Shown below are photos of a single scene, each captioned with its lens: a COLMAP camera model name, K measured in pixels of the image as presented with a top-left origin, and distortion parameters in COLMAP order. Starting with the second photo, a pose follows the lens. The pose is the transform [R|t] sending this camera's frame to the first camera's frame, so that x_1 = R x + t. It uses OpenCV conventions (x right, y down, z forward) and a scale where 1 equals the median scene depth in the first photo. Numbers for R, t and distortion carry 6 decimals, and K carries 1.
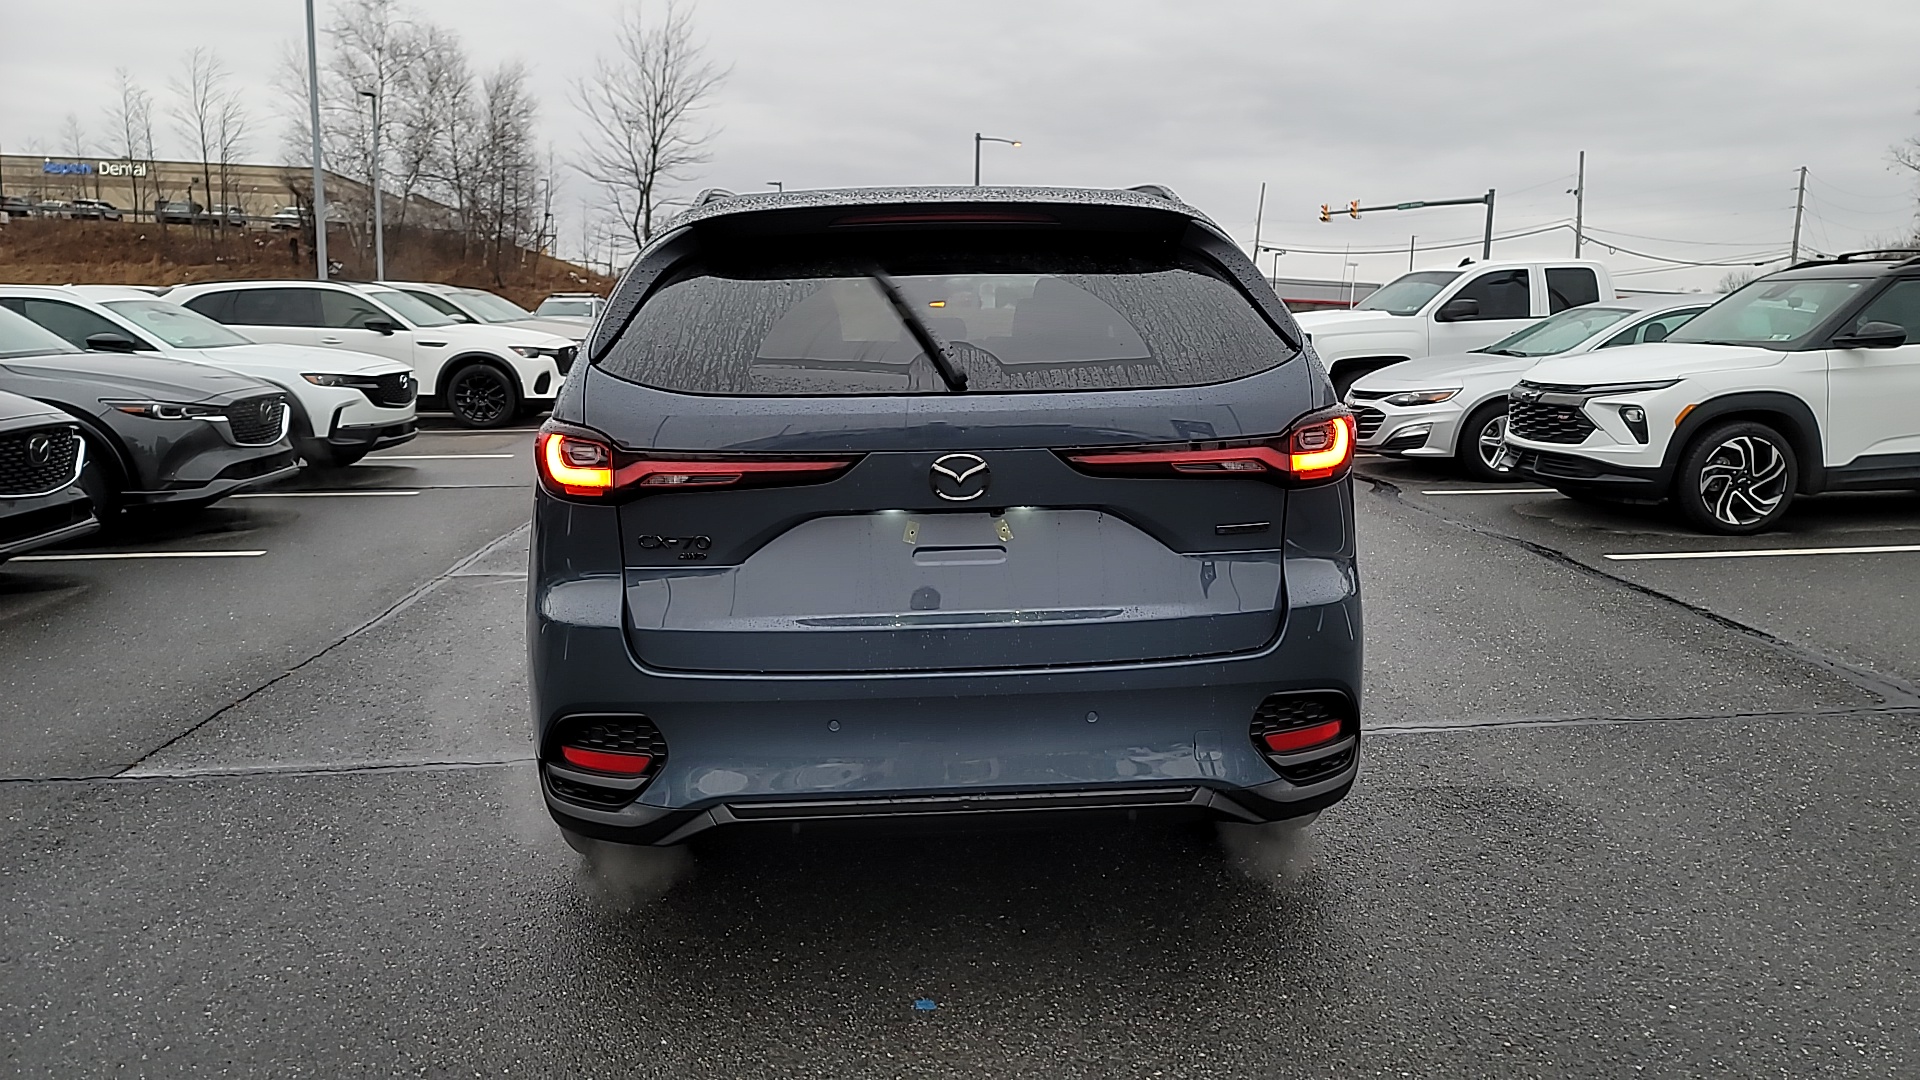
lens RADIAL K [[1450.3, 0, 972.1], [0, 1450.3, 534.9], [0, 0, 1]] dist [0.064003, -0.058876]
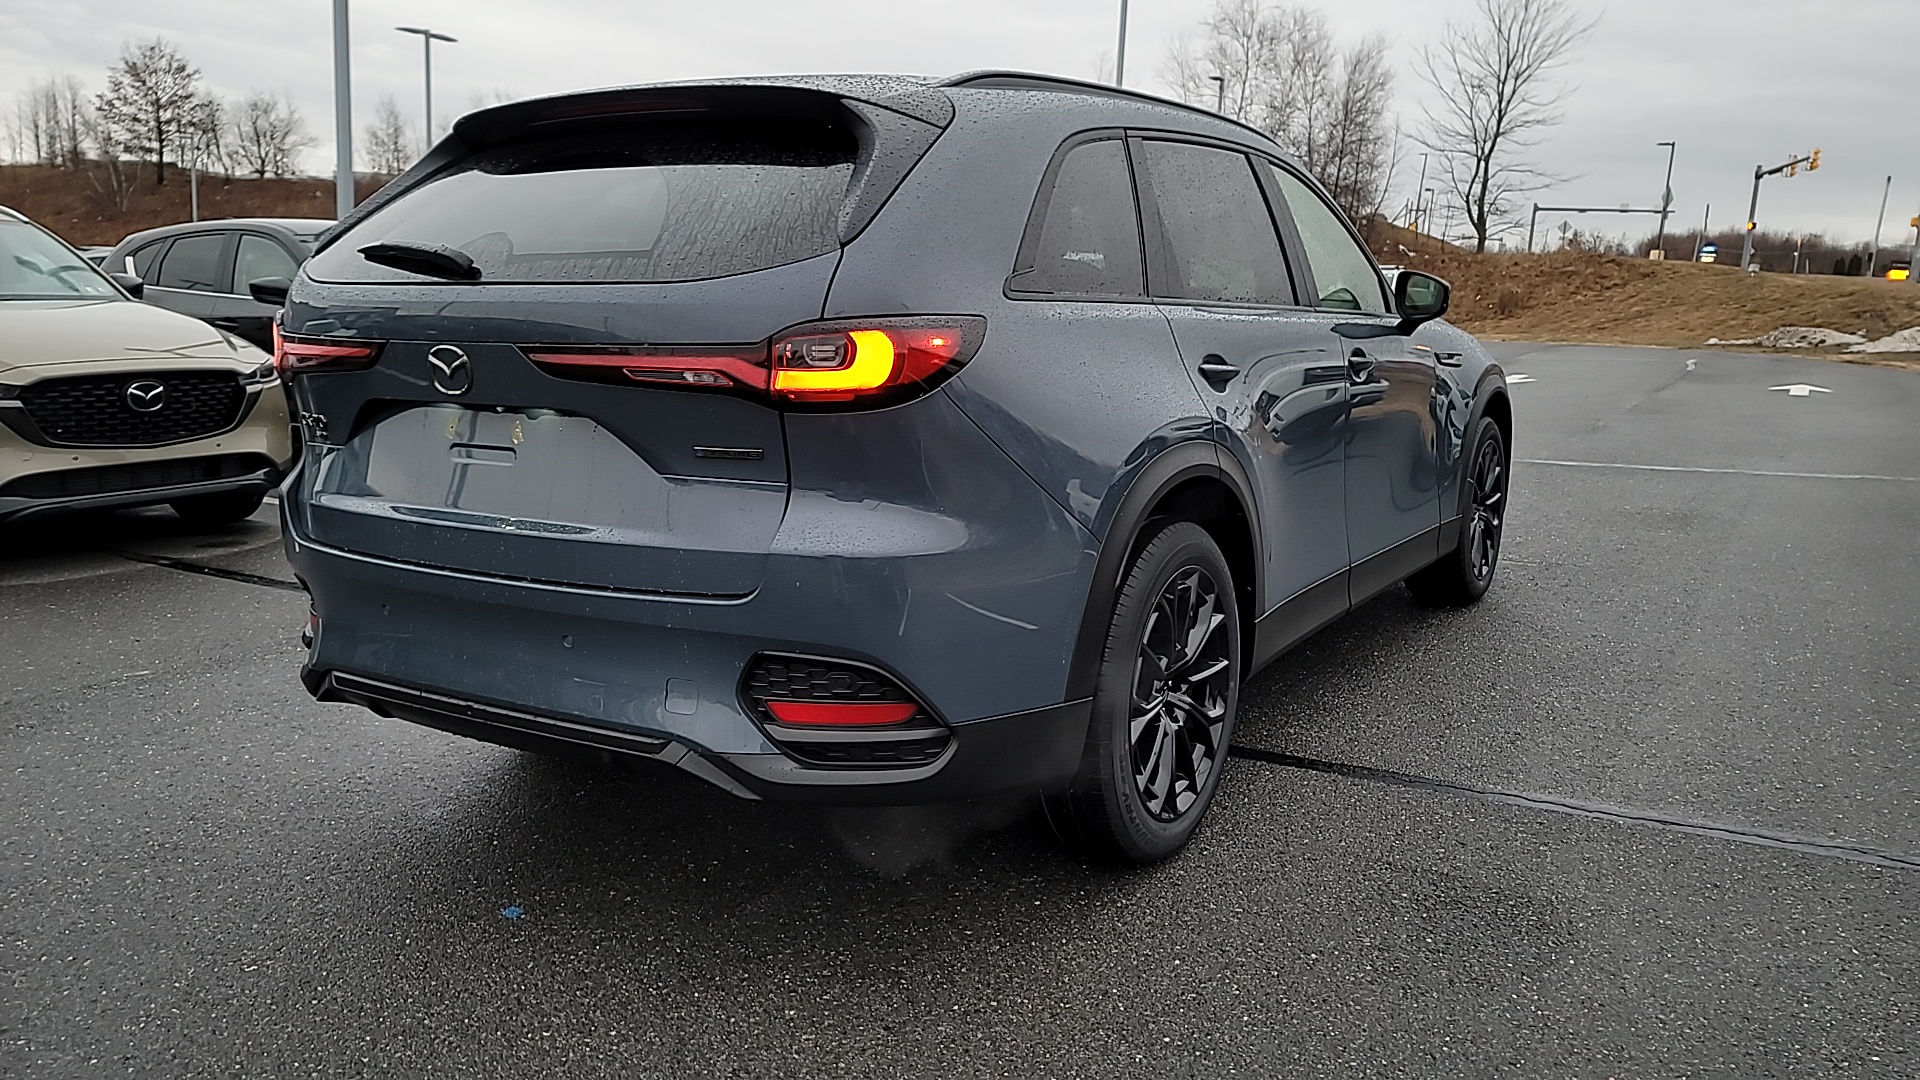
lens RADIAL K [[1436.7, 0, 960.0], [0, 1436.7, 540.0], [0, 0, 1]] dist [0.045507, 0.001944]
pose [[0.819666, 0.114652, -0.561251, 0.766416], [-0.103720, 0.993276, 0.051430, -0.011094], [0.563374, 0.016058, 0.826046, 0.370474]]
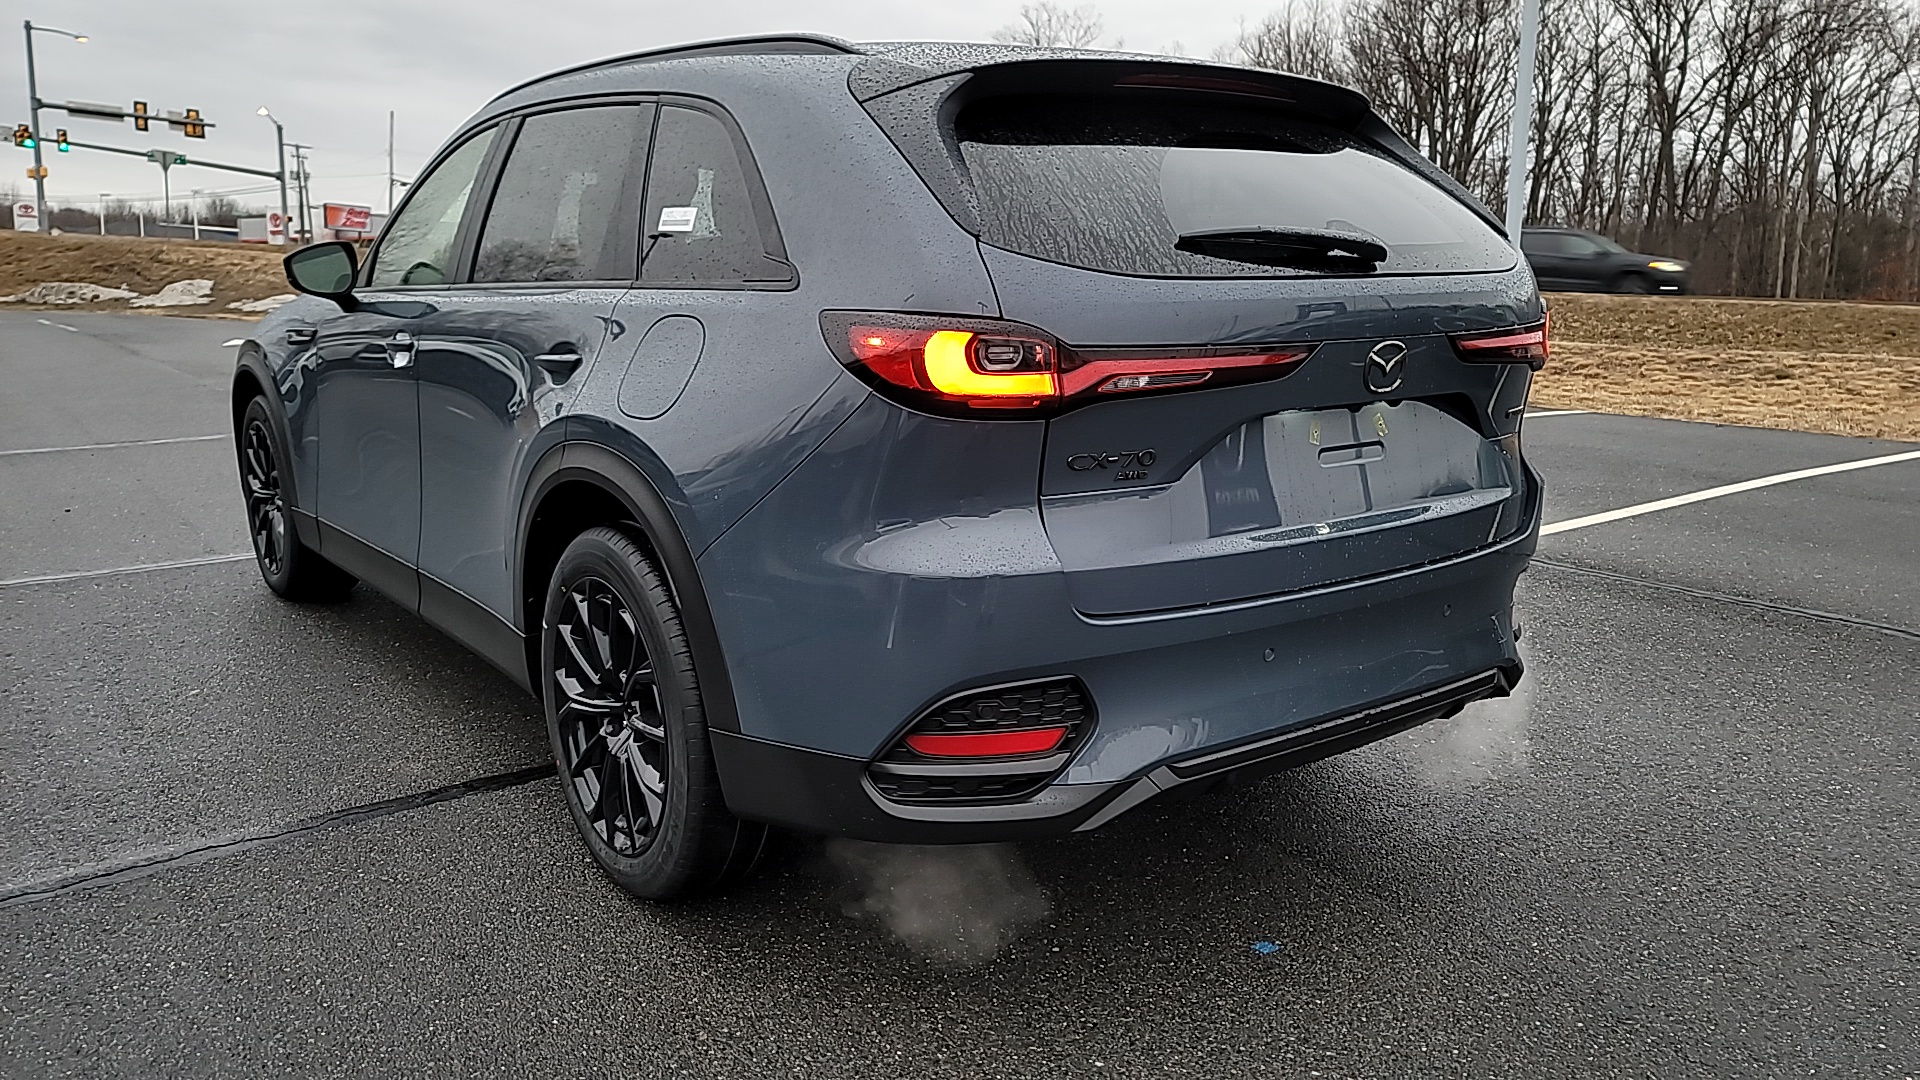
lens RADIAL K [[1450.3, 0, 972.1], [0, 1450.3, 534.9], [0, 0, 1]] dist [0.064003, -0.058876]
pose [[0.827034, -0.094635, 0.554129, -0.699000], [0.074233, 0.995481, 0.059217, -0.006974], [-0.557229, -0.007840, 0.830322, 0.350803]]
